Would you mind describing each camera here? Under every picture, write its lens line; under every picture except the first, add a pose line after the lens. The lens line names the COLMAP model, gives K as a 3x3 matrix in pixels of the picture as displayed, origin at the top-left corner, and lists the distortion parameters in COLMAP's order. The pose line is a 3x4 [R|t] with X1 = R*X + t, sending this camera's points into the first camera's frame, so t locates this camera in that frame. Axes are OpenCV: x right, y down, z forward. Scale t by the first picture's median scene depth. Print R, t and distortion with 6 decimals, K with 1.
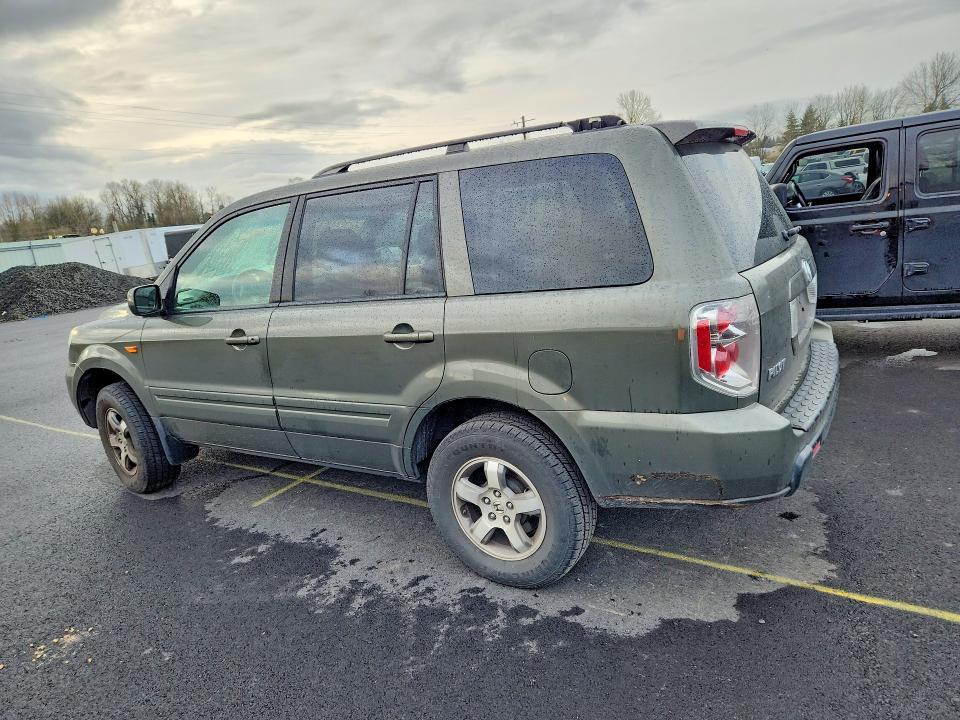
lens RADIAL K [[655.8, 0, 480.0], [0, 655.8, 360.0], [0, 0, 1]] dist [0.066466, -0.001655]
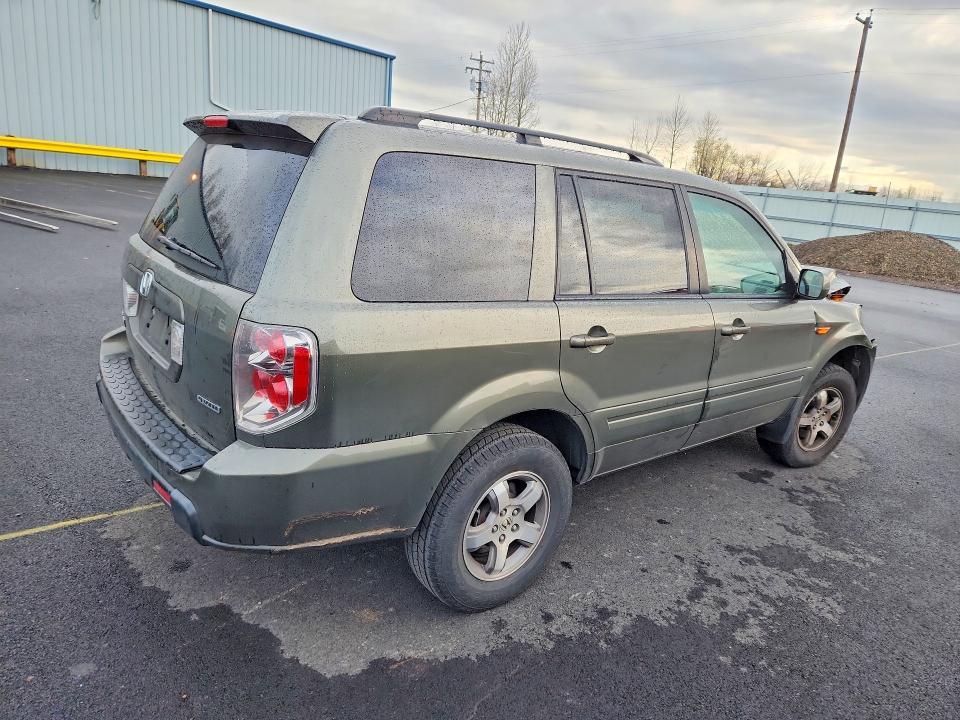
lens RADIAL K [[655.8, 0, 480.0], [0, 655.8, 360.0], [0, 0, 1]] dist [0.066466, -0.001655]
pose [[-0.355998, 0.317965, -0.878728, 1.116166], [-0.266410, 0.866778, 0.421571, -0.521316], [0.895707, 0.384181, -0.223862, 1.600780]]
